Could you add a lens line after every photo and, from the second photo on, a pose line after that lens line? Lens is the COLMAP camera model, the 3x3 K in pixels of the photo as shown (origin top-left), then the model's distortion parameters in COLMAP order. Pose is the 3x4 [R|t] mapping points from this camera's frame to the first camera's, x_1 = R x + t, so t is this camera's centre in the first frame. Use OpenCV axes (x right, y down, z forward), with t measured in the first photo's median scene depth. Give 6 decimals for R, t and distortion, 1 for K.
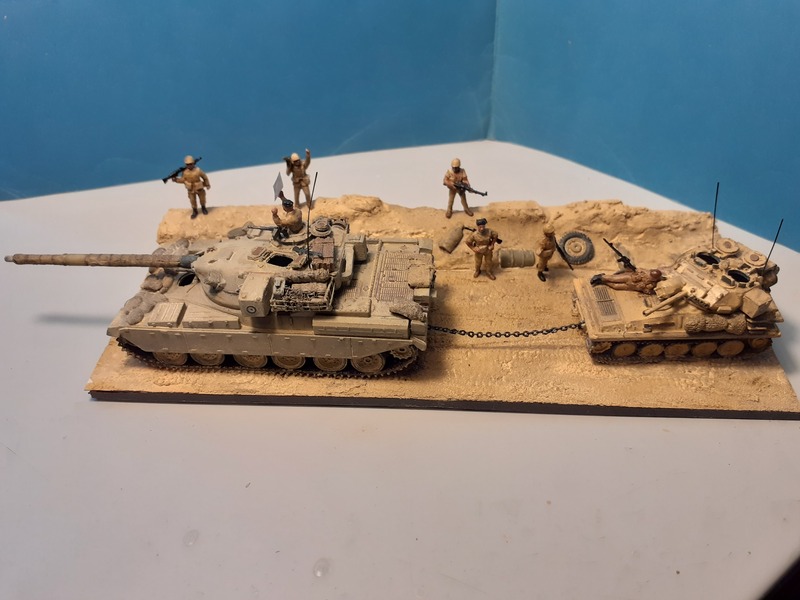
lens RADIAL K [[647.3, 0, 400.0], [0, 647.3, 300.0], [0, 0, 1]] dist [0.079585, -0.210980]
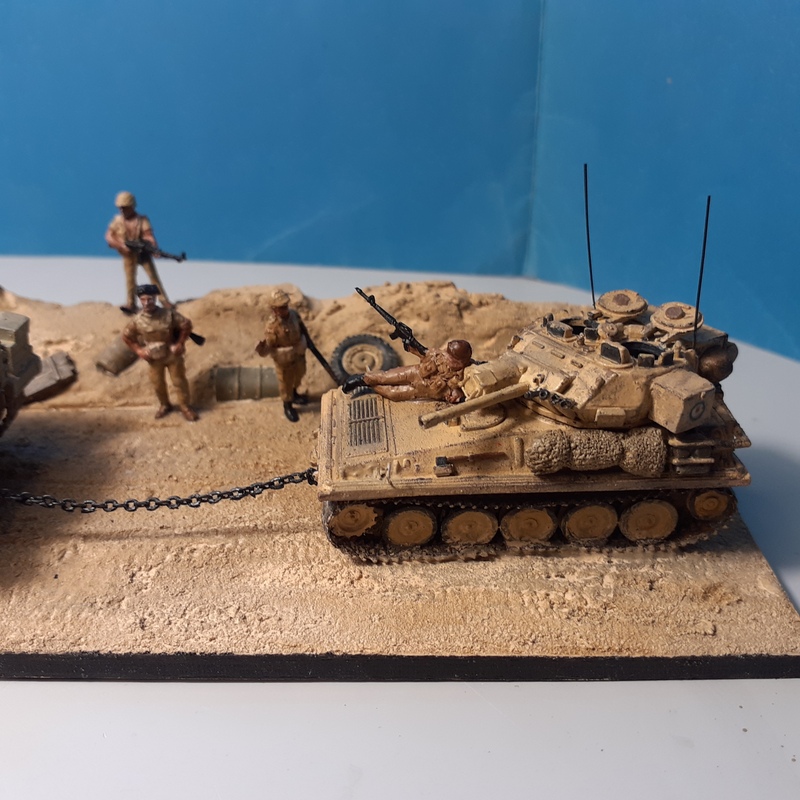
lens RADIAL K [[876.3, 0, 372.9], [0, 876.3, 399.8], [0, 0, 1]] dist [0.198703, -0.631860]
pose [[0.998196, -0.009048, 0.059358, 0.287292], [0.022073, 0.974656, -0.222618, 0.125372], [-0.055839, 0.223526, 0.973097, 0.405282]]
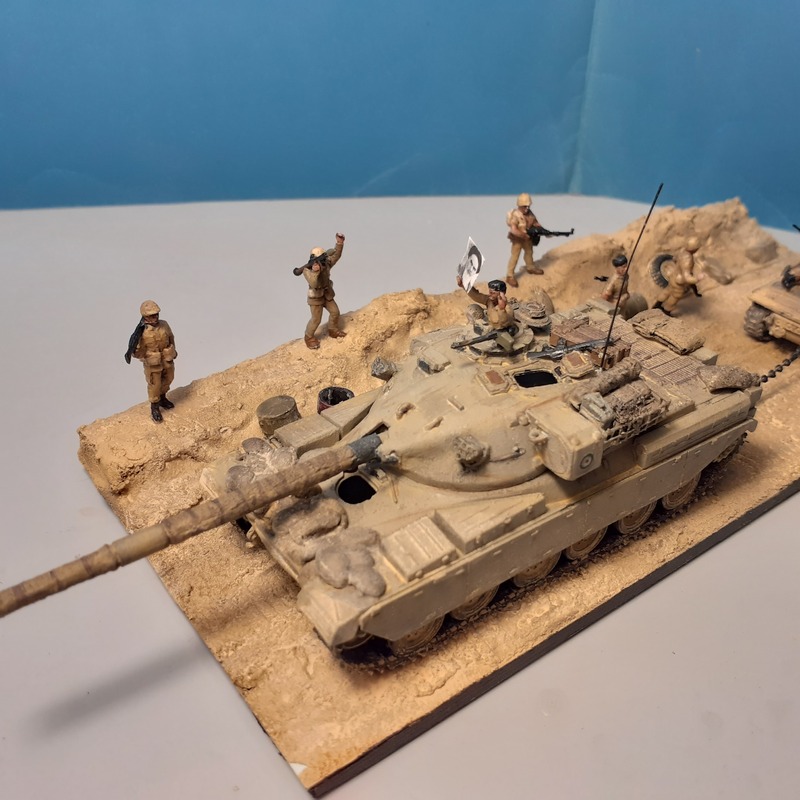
lens RADIAL K [[860.5, 0, 400.0], [0, 860.5, 400.0], [0, 0, 1]] dist [0.250860, -0.927558]
pose [[0.778367, -0.332268, 0.532676, -0.680282], [0.383503, 0.923408, 0.015605, -0.099239], [-0.497062, 0.192137, 0.846176, 0.404726]]
